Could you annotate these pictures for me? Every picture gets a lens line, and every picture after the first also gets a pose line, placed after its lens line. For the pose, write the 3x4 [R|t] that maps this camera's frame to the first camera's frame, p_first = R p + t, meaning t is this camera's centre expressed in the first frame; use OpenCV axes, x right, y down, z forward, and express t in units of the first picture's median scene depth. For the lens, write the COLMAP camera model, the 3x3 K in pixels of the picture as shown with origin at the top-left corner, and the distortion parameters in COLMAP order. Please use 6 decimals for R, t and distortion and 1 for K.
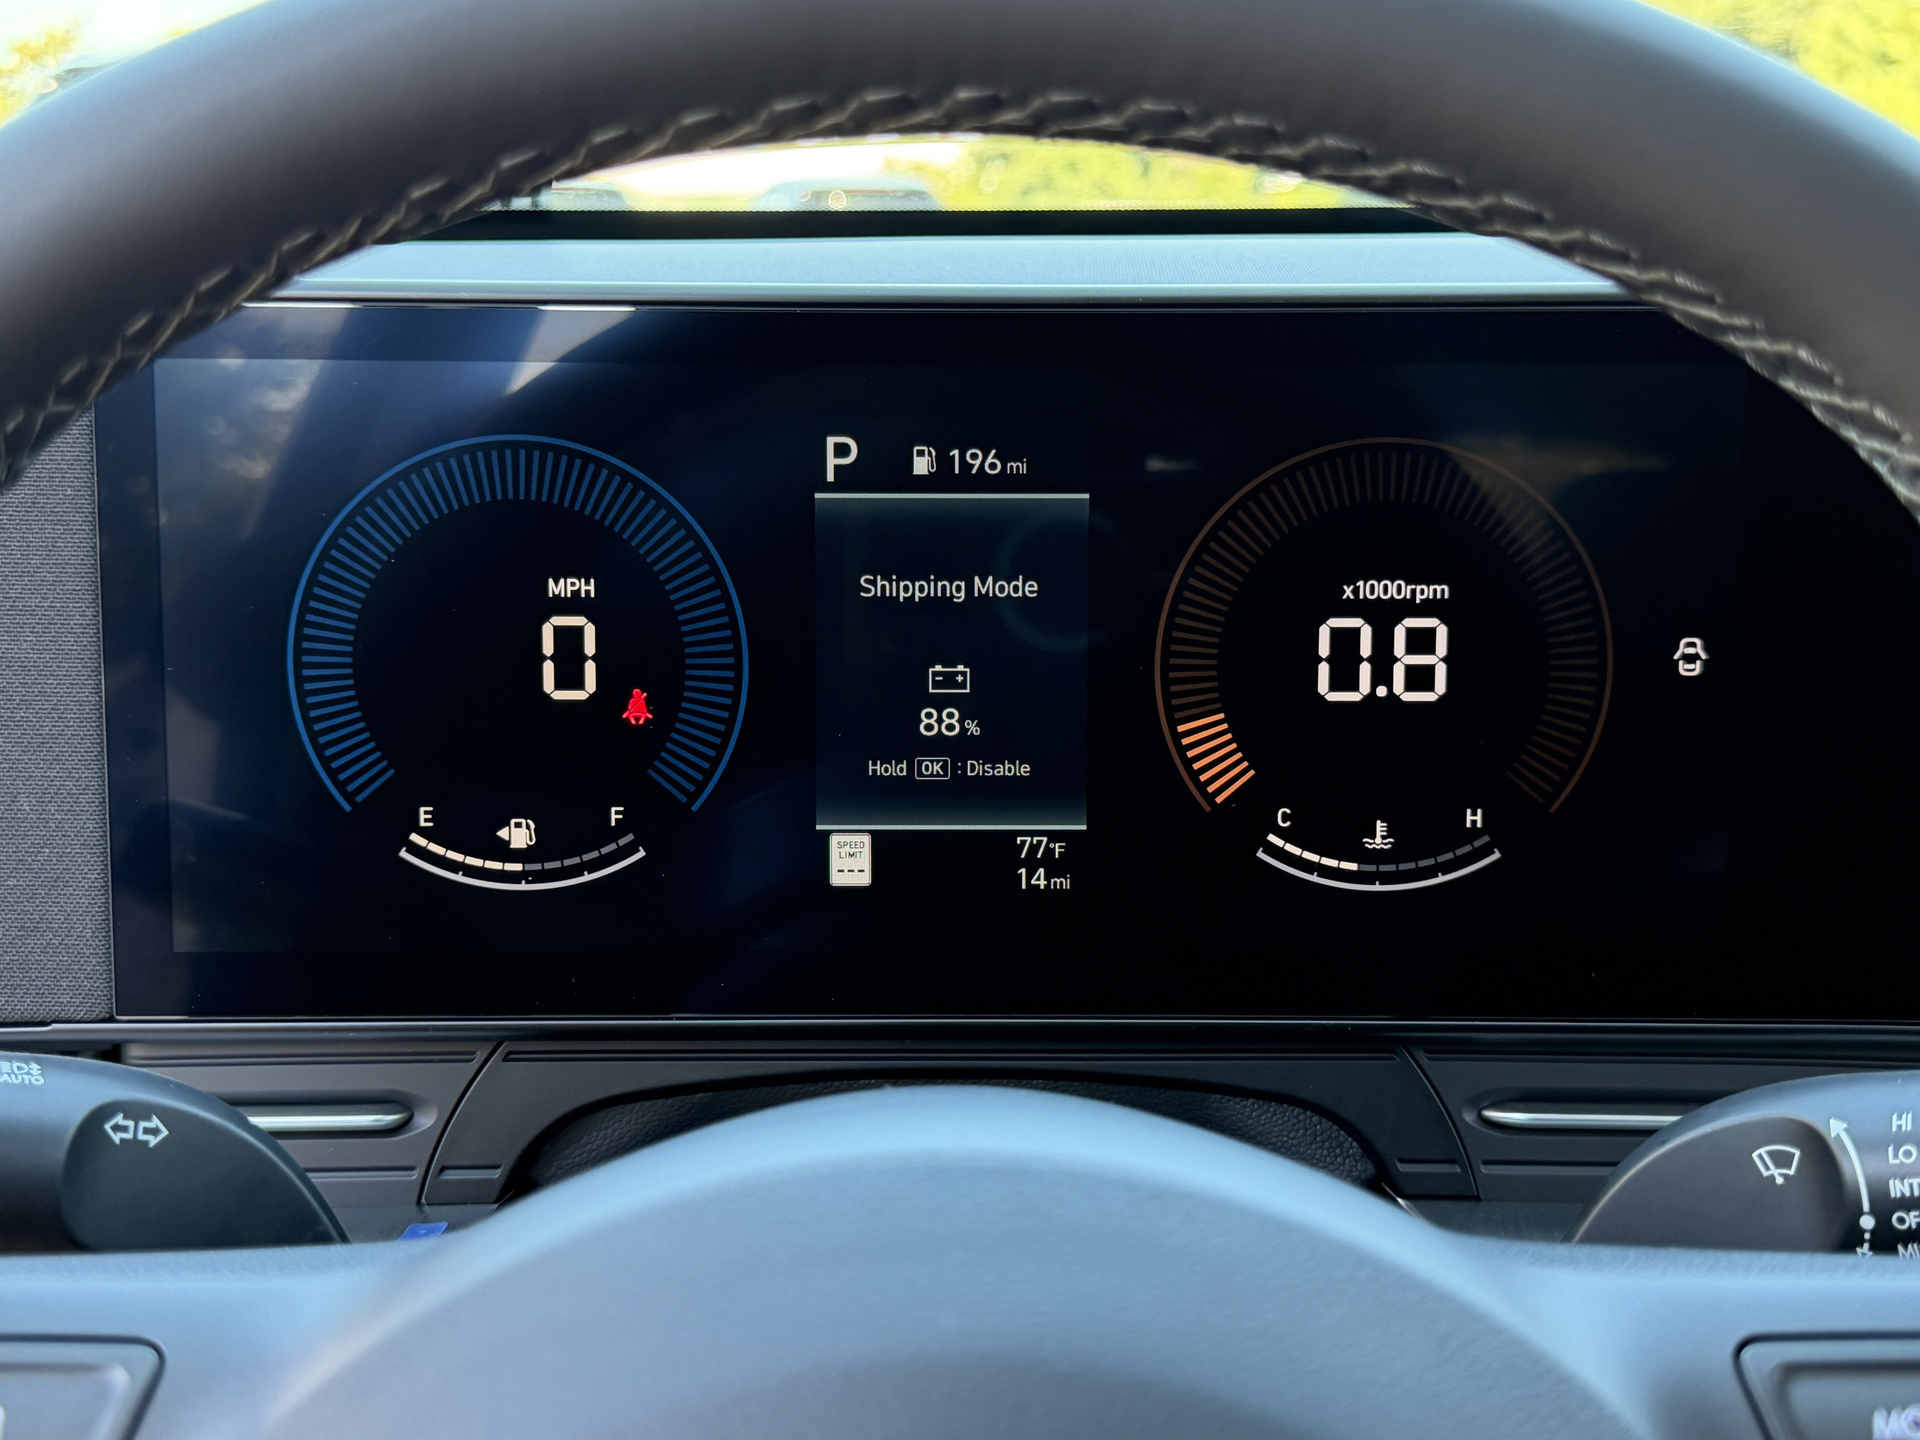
lens RADIAL K [[2229.9, 0, 960.0], [0, 2229.9, 720.0], [0, 0, 1]] dist [0.182522, -0.516571]
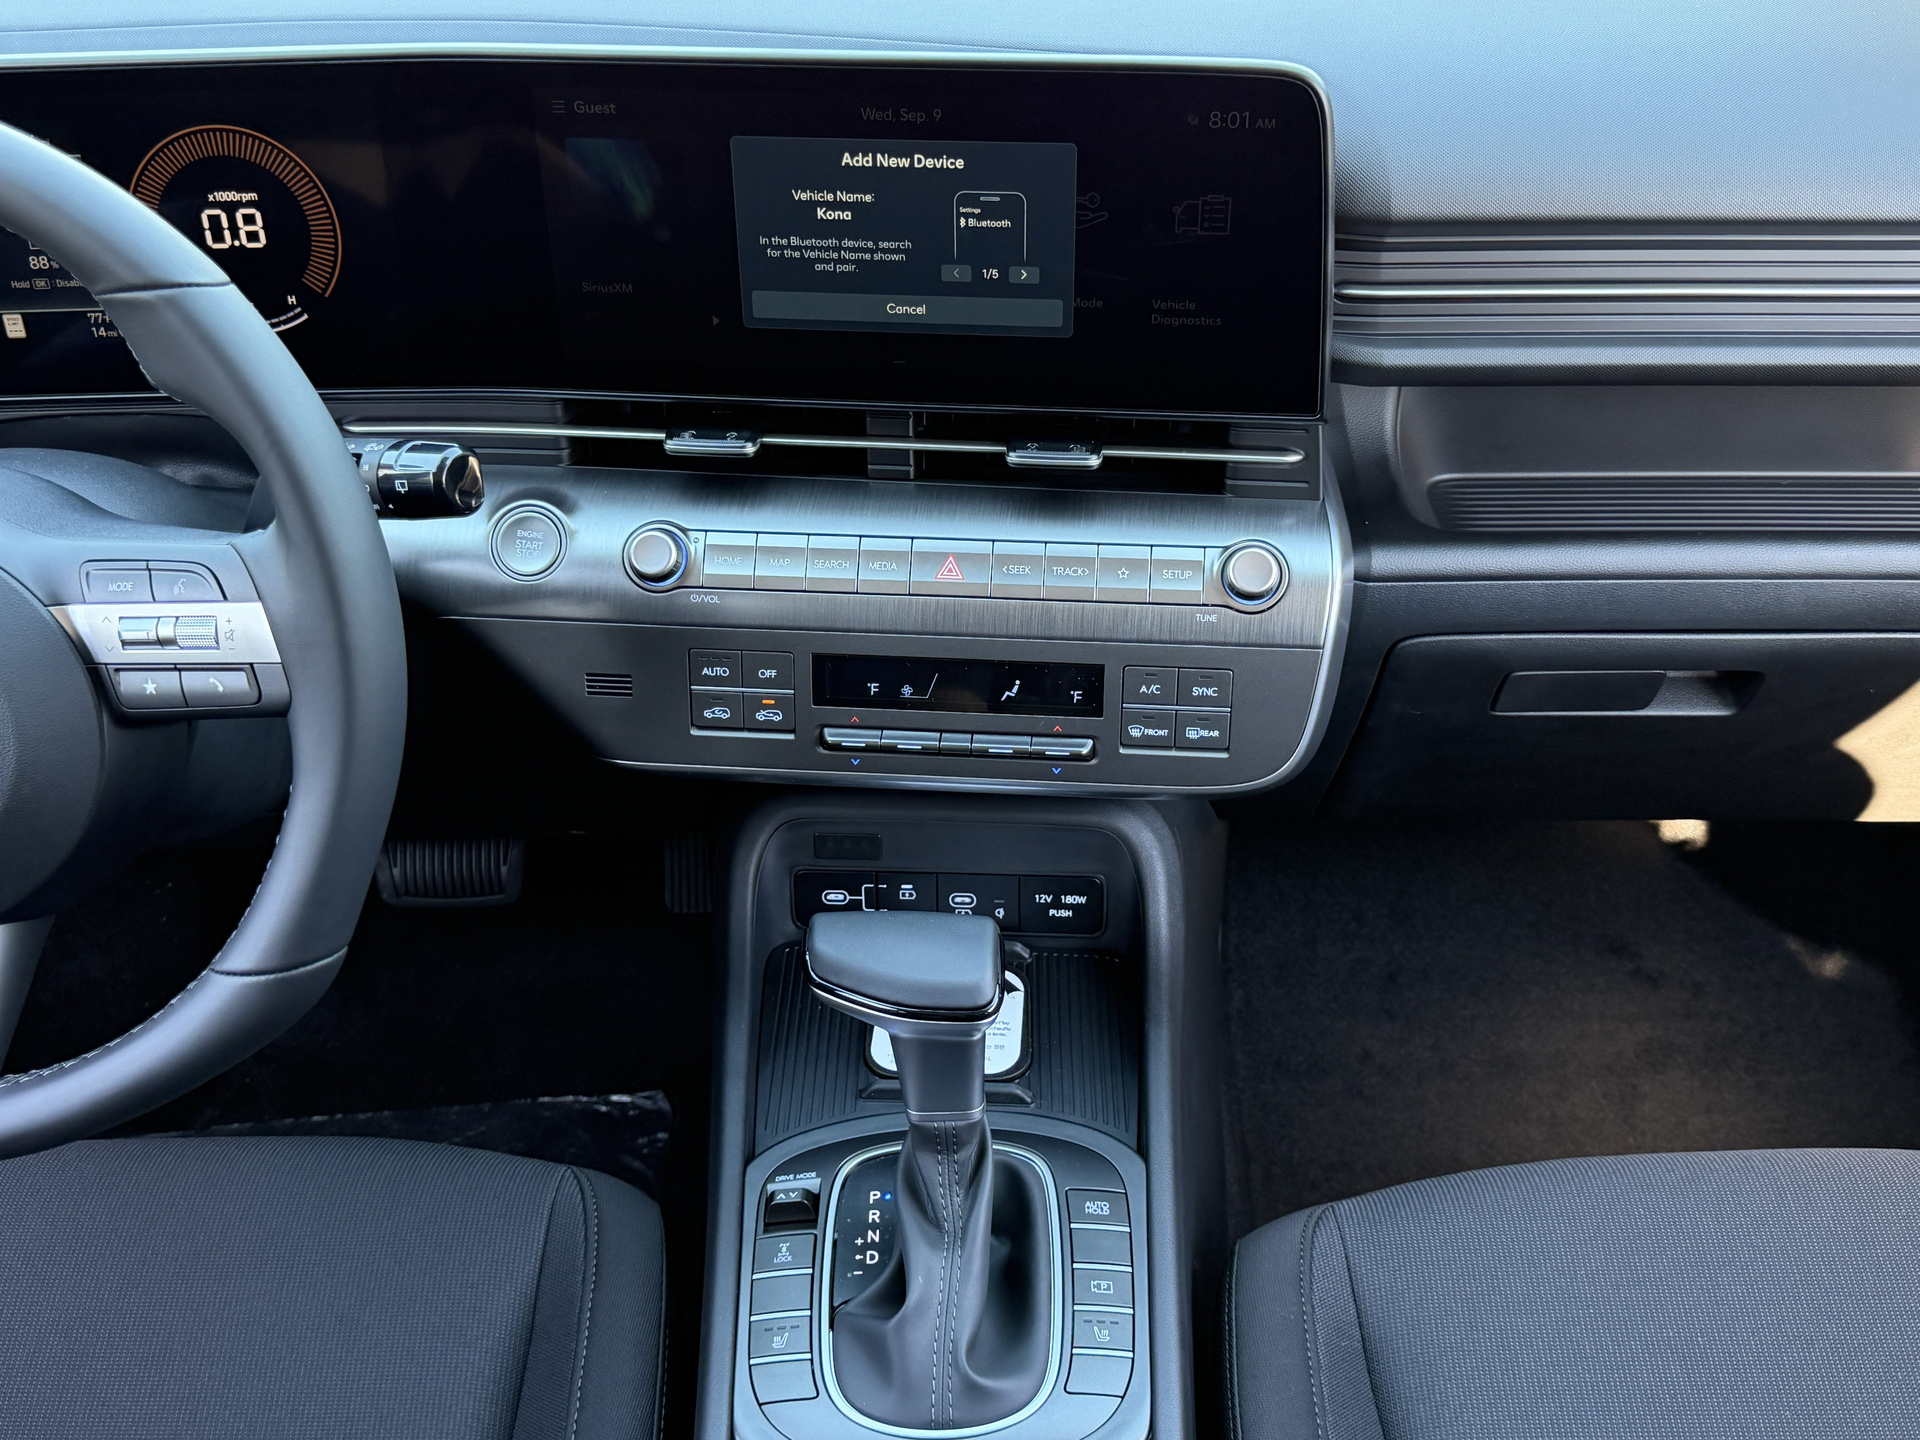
lens RADIAL K [[1951.1, 0, 960.0], [0, 1951.1, 720.0], [0, 0, 1]] dist [0.181948, -0.426217]
pose [[0.999632, -0.020307, -0.017971, 0.909970], [0.025882, 0.912222, 0.408877, -0.359159], [0.008090, -0.409192, 0.912412, -0.930498]]
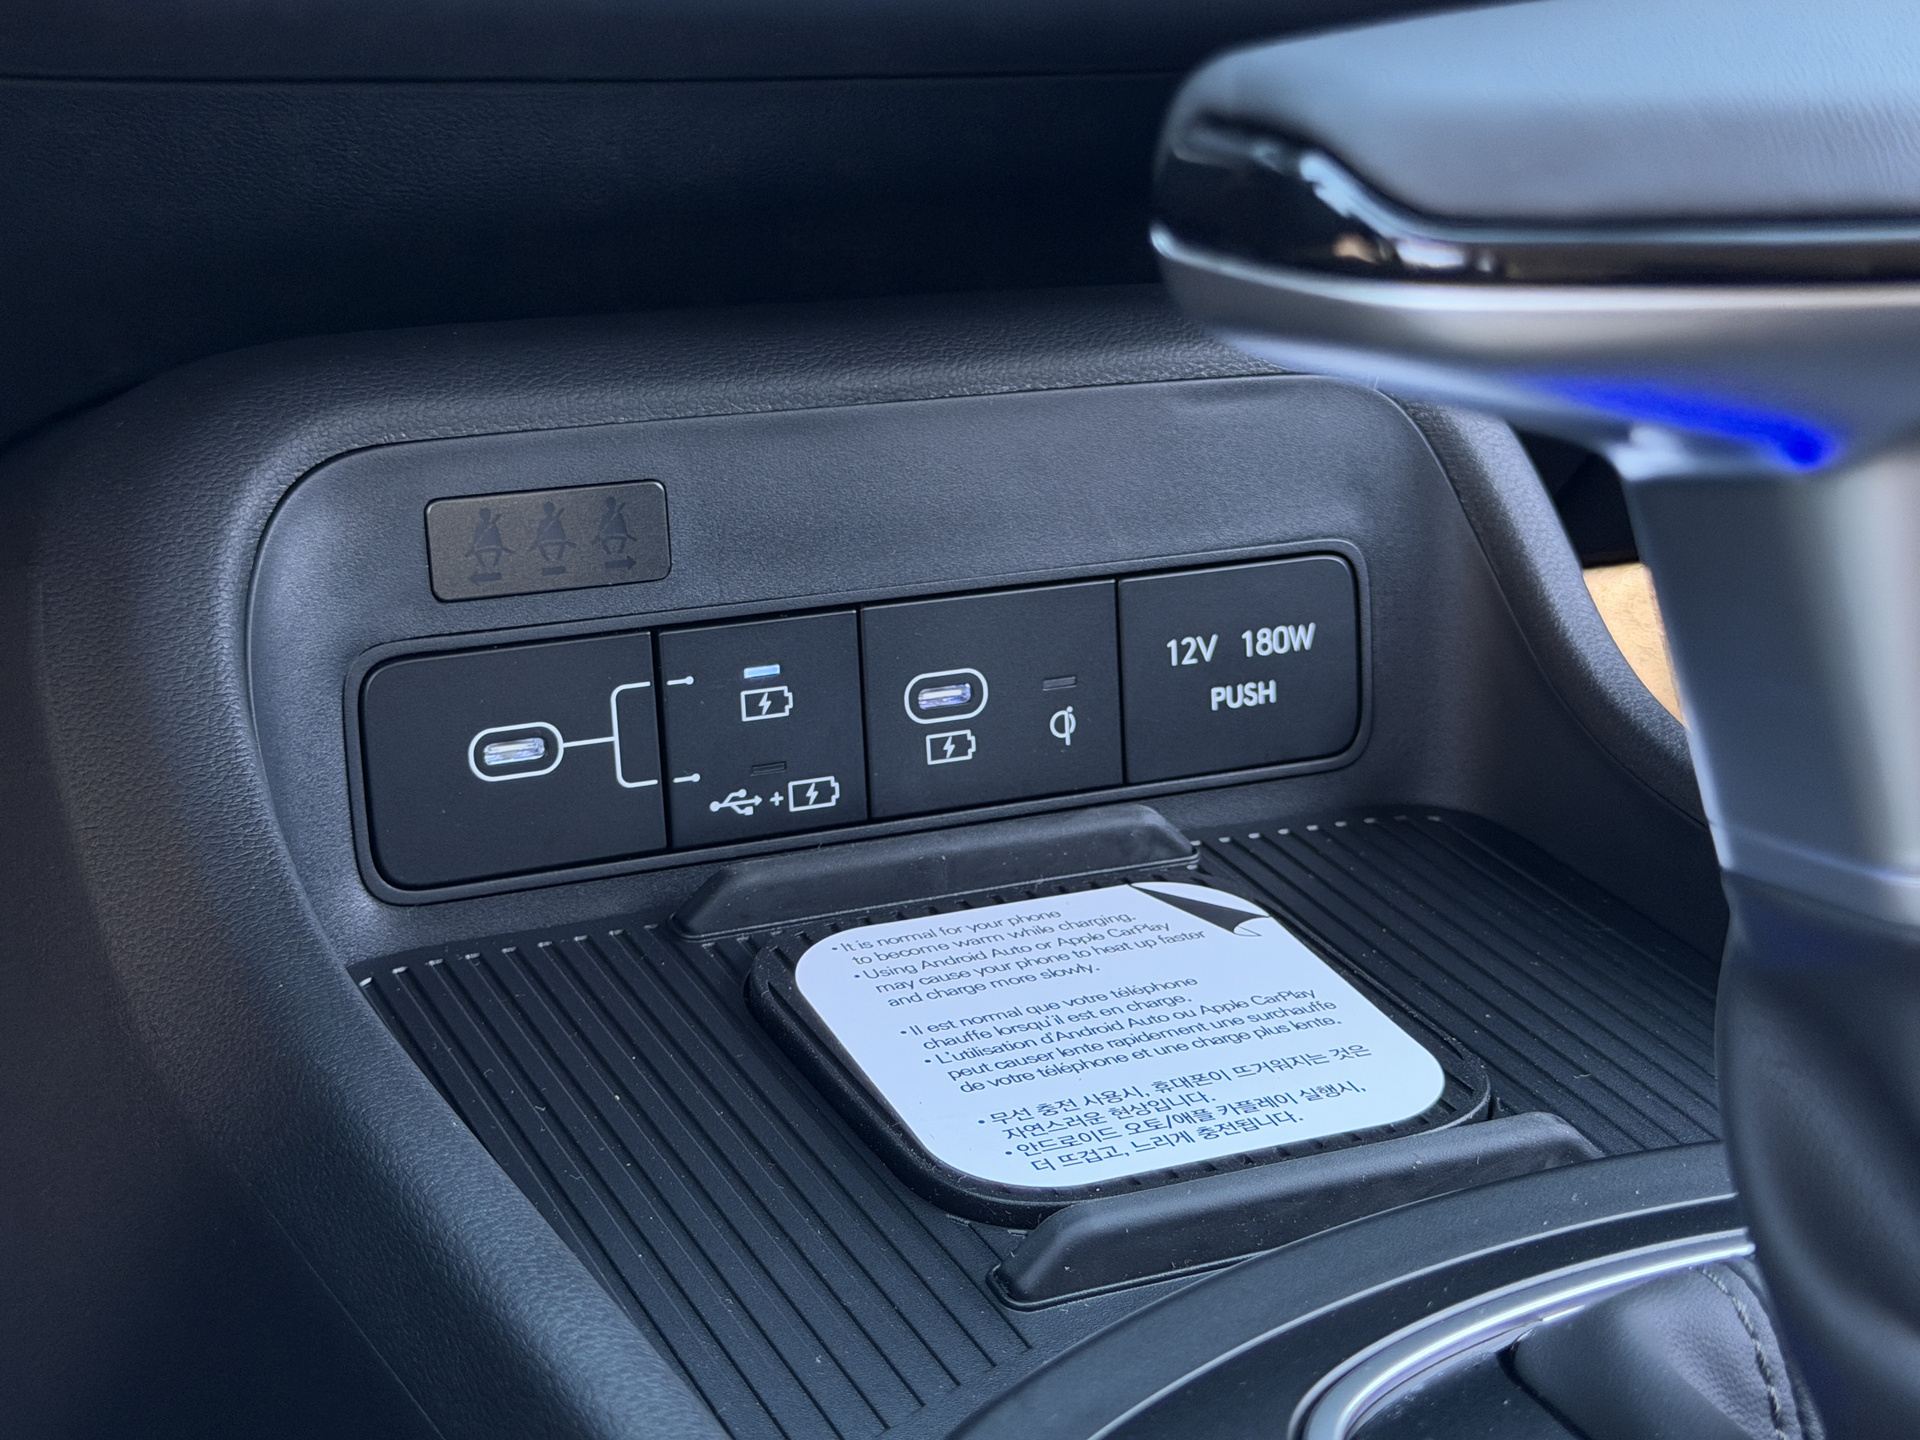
lens RADIAL K [[2917.1, 0, 960.0], [0, 2917.1, 720.0], [0, 0, 1]] dist [0.073840, -0.132018]
pose [[0.883569, -0.143618, 0.445736, 0.423961], [0.051257, 0.975753, 0.212787, 0.576300], [-0.465488, -0.165164, 0.869506, 0.218015]]
